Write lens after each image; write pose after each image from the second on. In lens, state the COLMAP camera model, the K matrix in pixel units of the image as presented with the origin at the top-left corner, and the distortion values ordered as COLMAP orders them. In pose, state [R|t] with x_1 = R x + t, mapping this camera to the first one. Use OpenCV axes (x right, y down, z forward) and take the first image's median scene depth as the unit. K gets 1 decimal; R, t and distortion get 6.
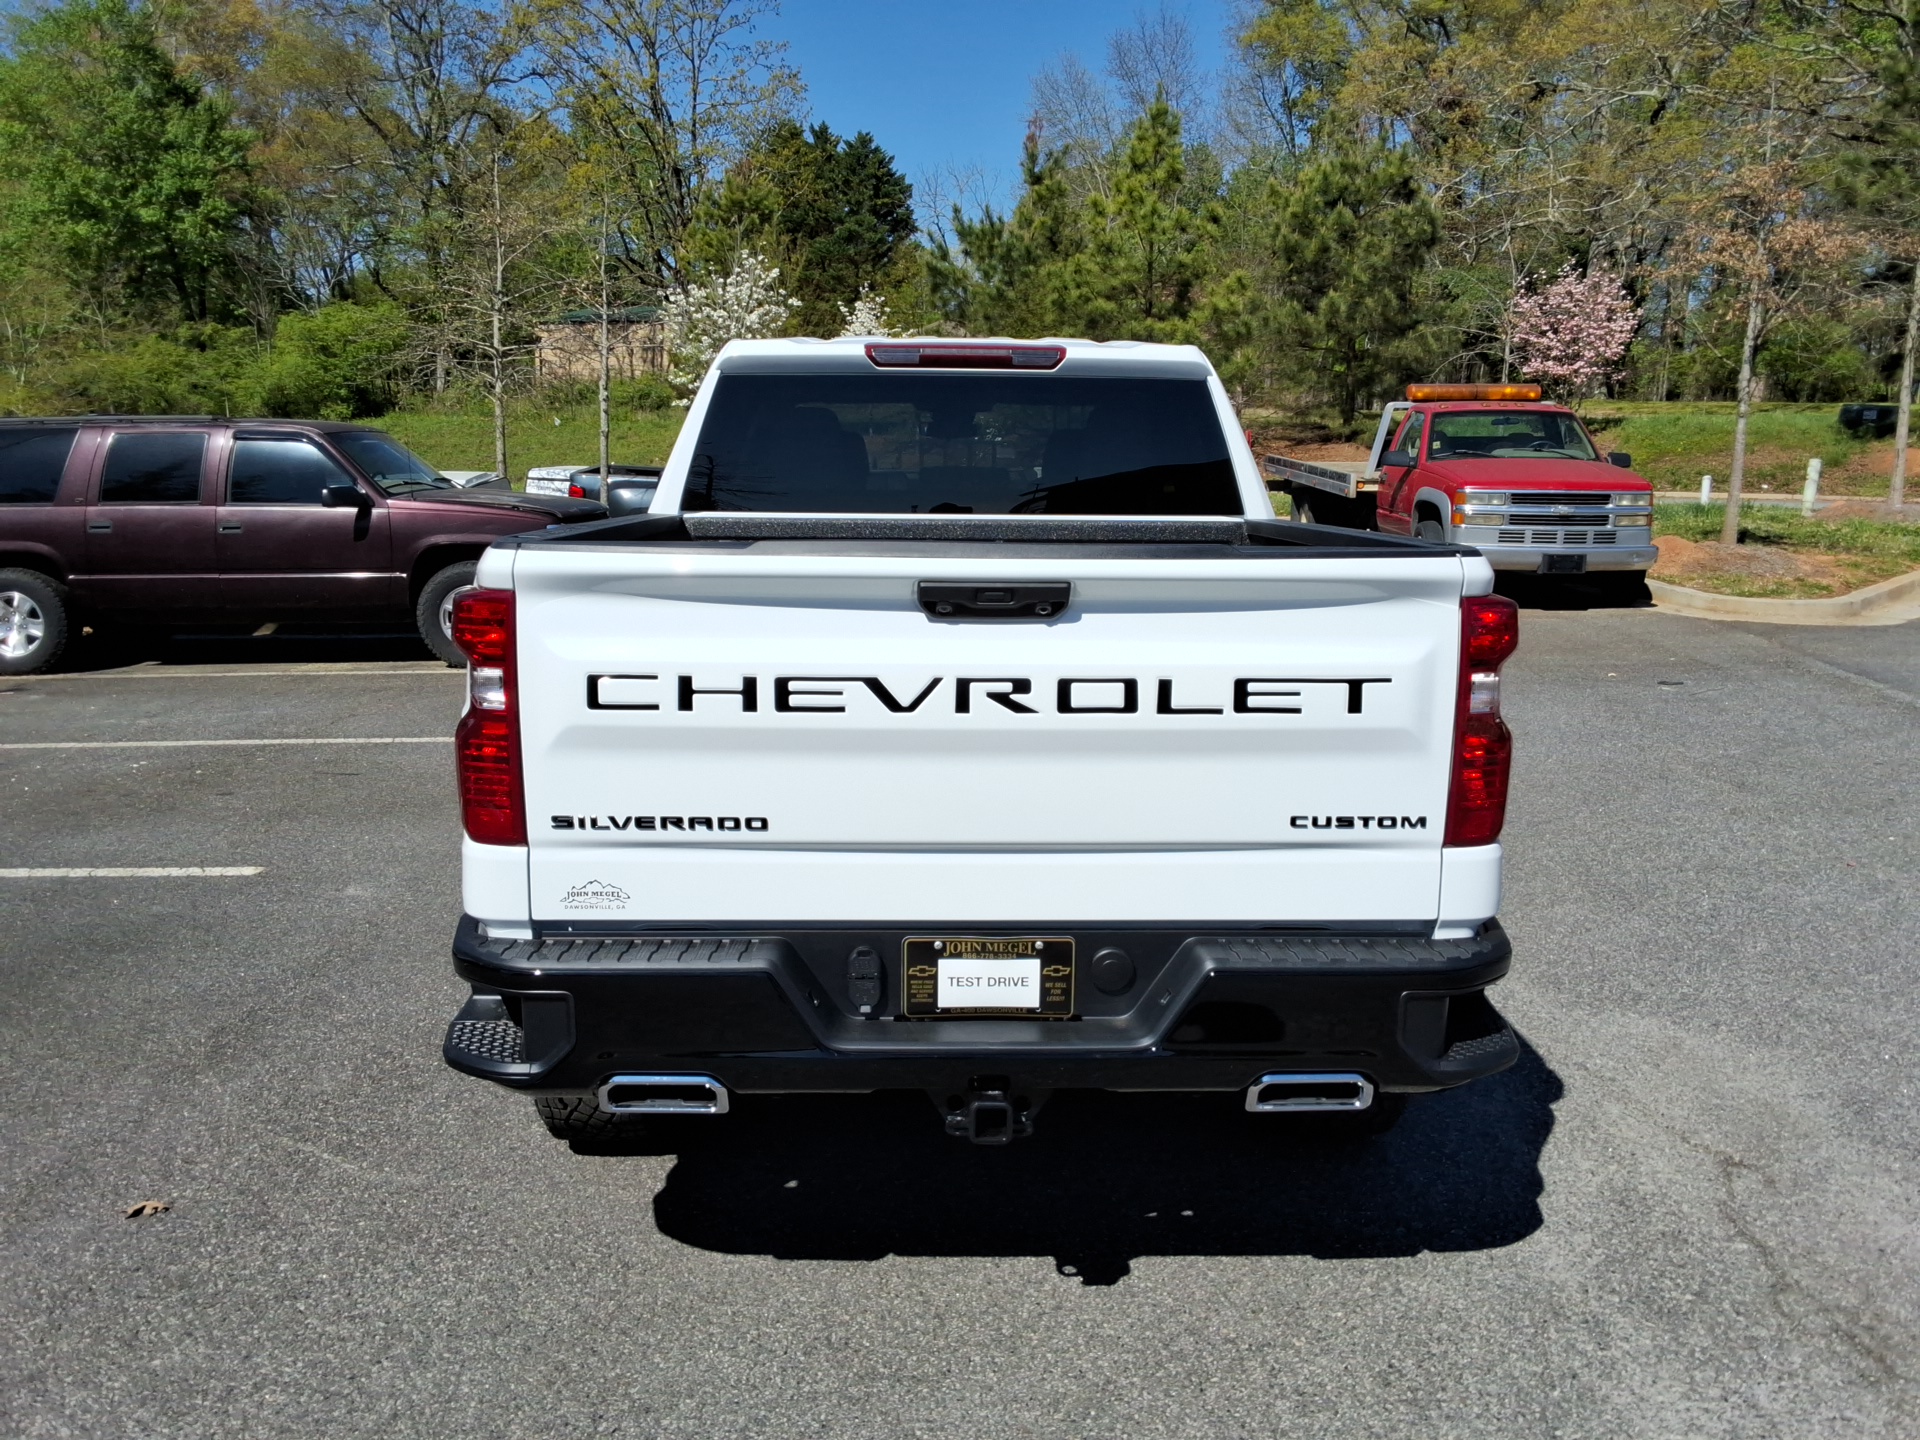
lens RADIAL K [[1544.2, 0, 968.8], [0, 1544.2, 727.7], [0, 0, 1]] dist [0.110008, -0.163301]
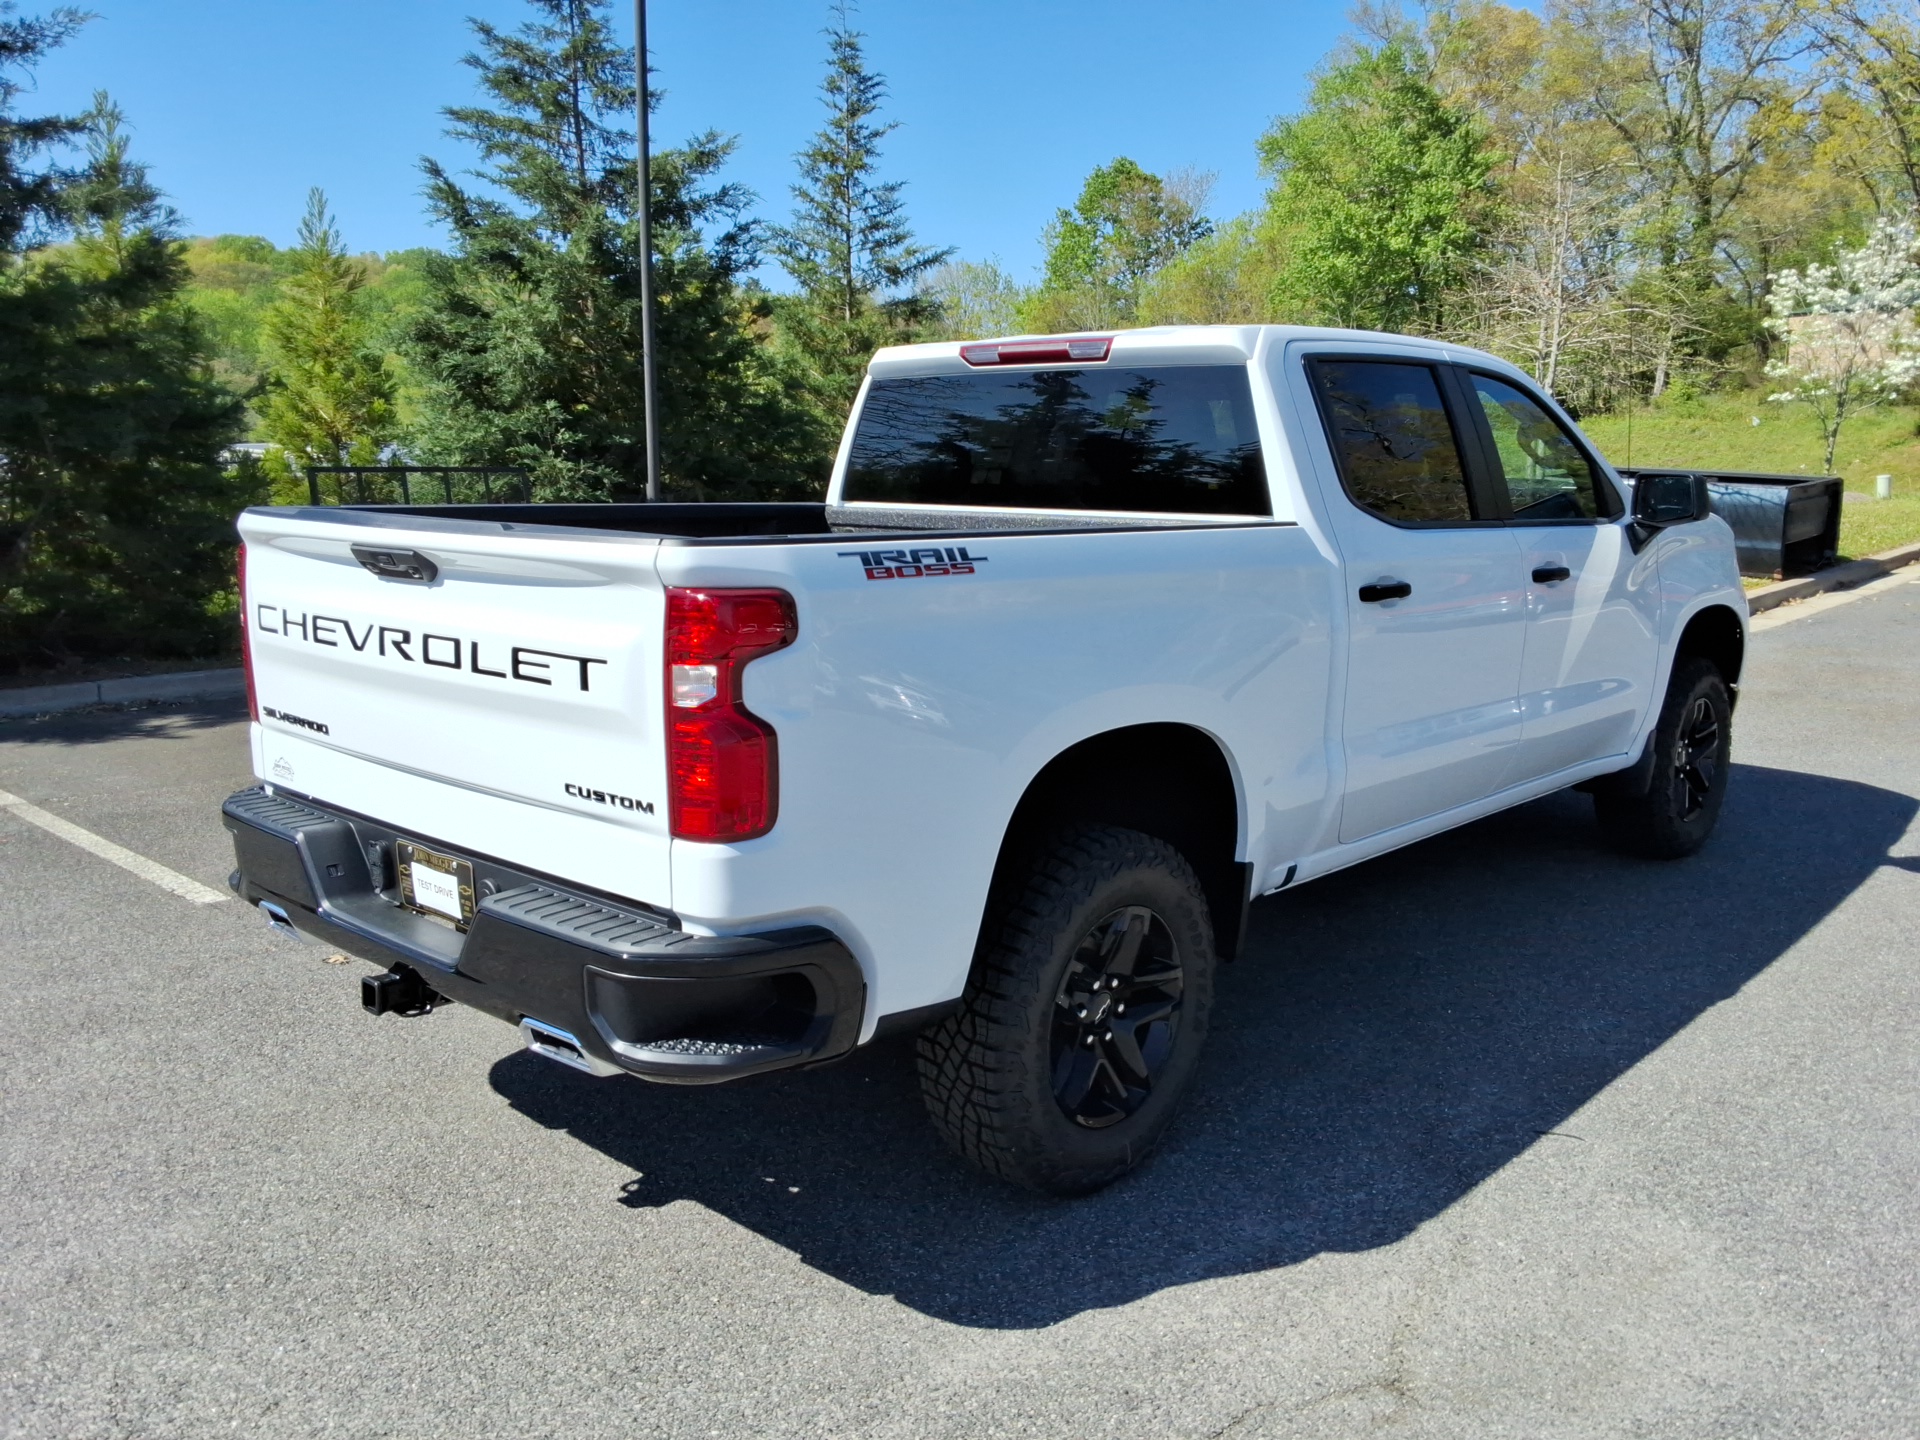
lens RADIAL K [[1544.2, 0, 979.8], [0, 1544.2, 727.7], [0, 0, 1]] dist [0.110008, -0.163301]
pose [[0.718212, 0.117257, -0.685873, 0.239871], [-0.119863, 0.991813, 0.044046, -0.012924], [0.685423, 0.050577, 0.726387, 0.088357]]
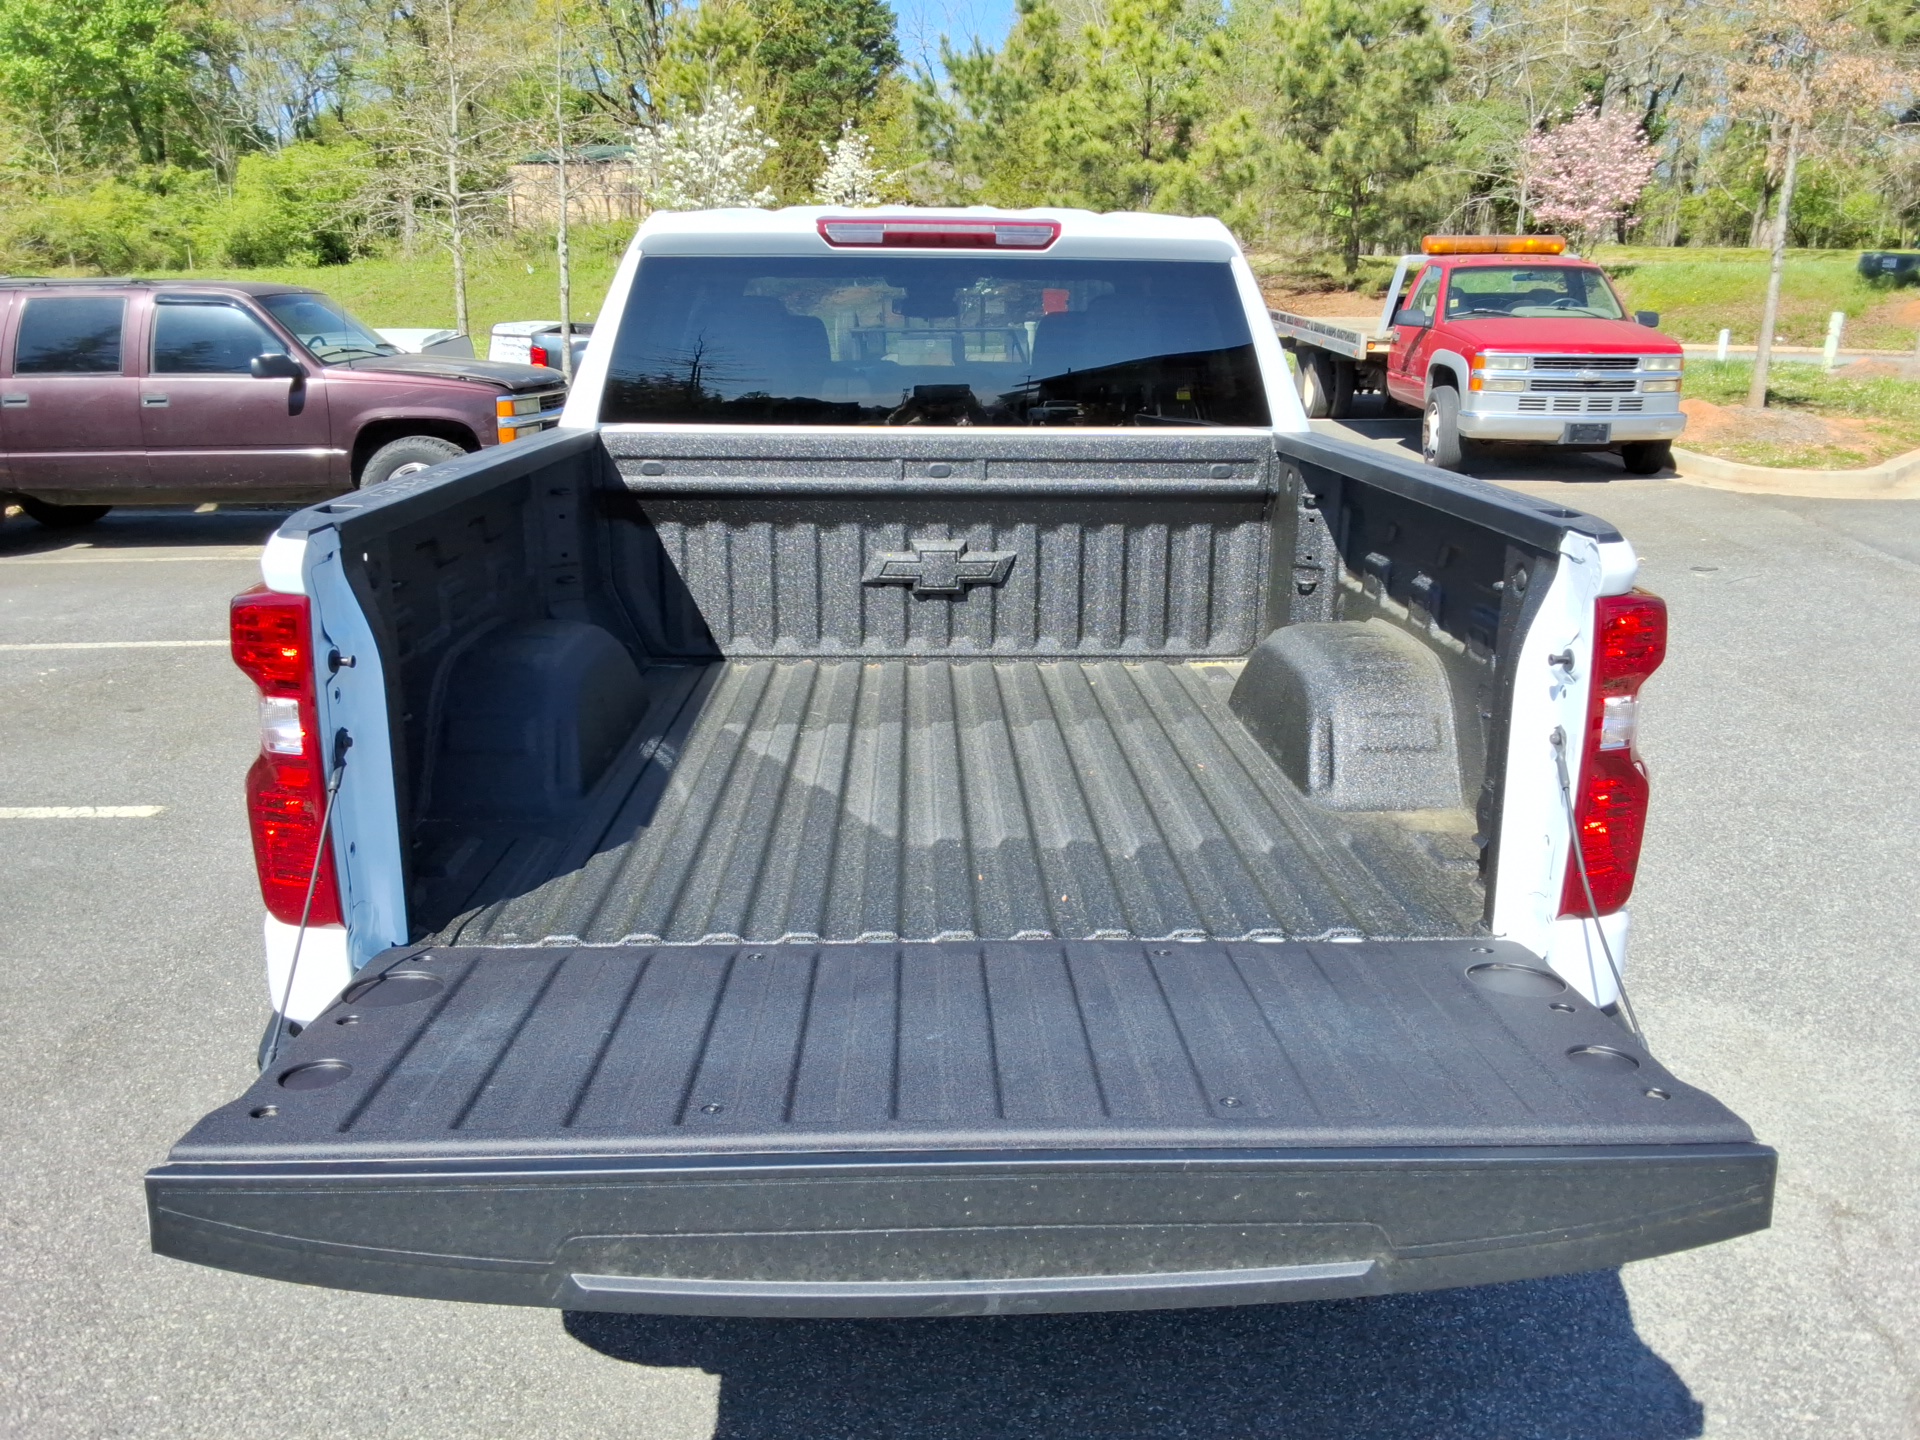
lens RADIAL K [[1544.2, 0, 969.8], [0, 1544.2, 717.4], [0, 0, 1]] dist [0.110008, -0.163301]
pose [[0.999976, -0.003096, 0.006182, 0.003006], [0.002546, 0.996193, 0.087143, -0.018859], [-0.006429, -0.087126, 0.996177, 0.052150]]
